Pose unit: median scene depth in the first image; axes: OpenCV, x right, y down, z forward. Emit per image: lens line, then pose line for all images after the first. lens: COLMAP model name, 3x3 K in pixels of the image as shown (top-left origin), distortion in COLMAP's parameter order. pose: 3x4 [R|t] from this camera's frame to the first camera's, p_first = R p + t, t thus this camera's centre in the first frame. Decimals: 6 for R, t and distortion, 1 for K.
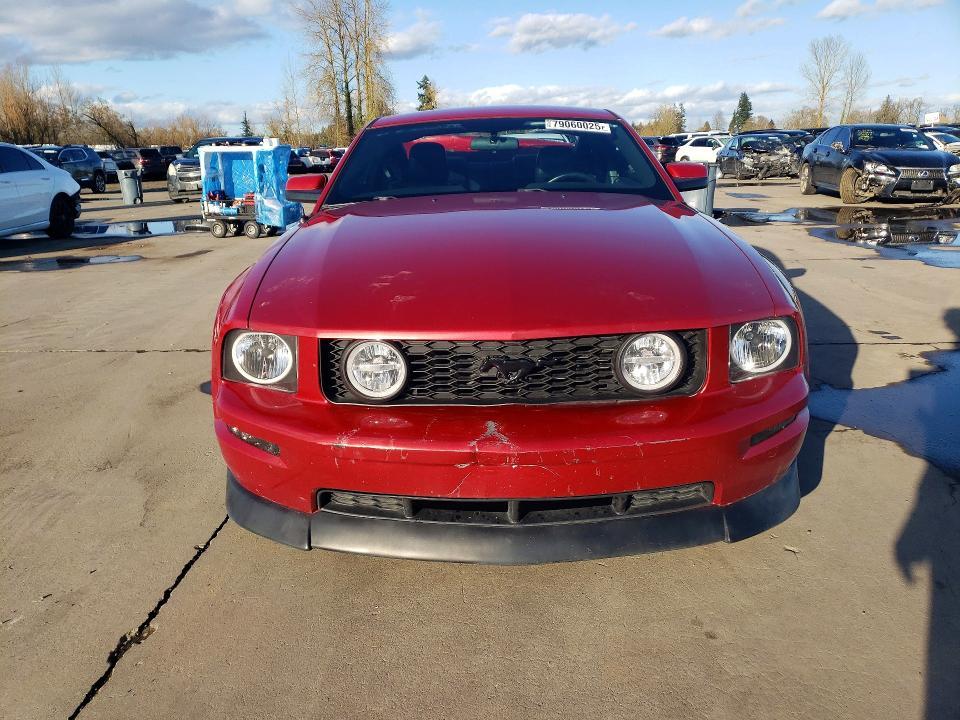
lens RADIAL K [[808.8, 0, 480.1], [0, 808.8, 362.1], [0, 0, 1]] dist [0.014341, 0.008433]
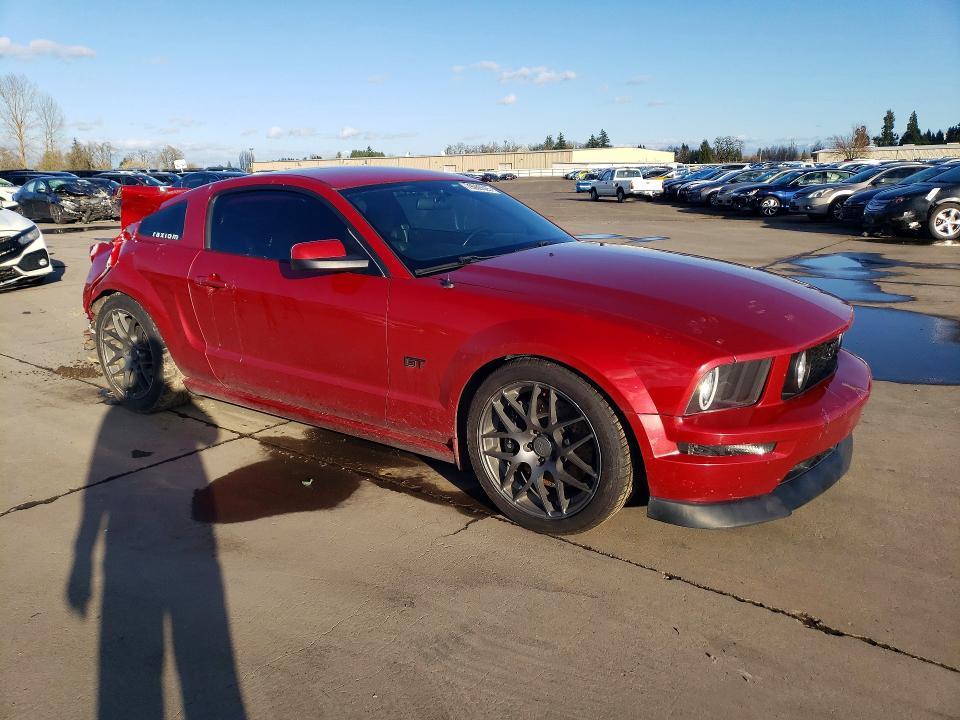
lens RADIAL K [[808.8, 0, 477.8], [0, 808.8, 359.9], [0, 0, 1]] dist [0.014341, 0.008433]
pose [[0.527948, -0.179346, 0.830124, -0.241048], [0.217554, 0.973394, 0.071937, -0.034254], [-0.820939, 0.142618, 0.552918, 0.103001]]
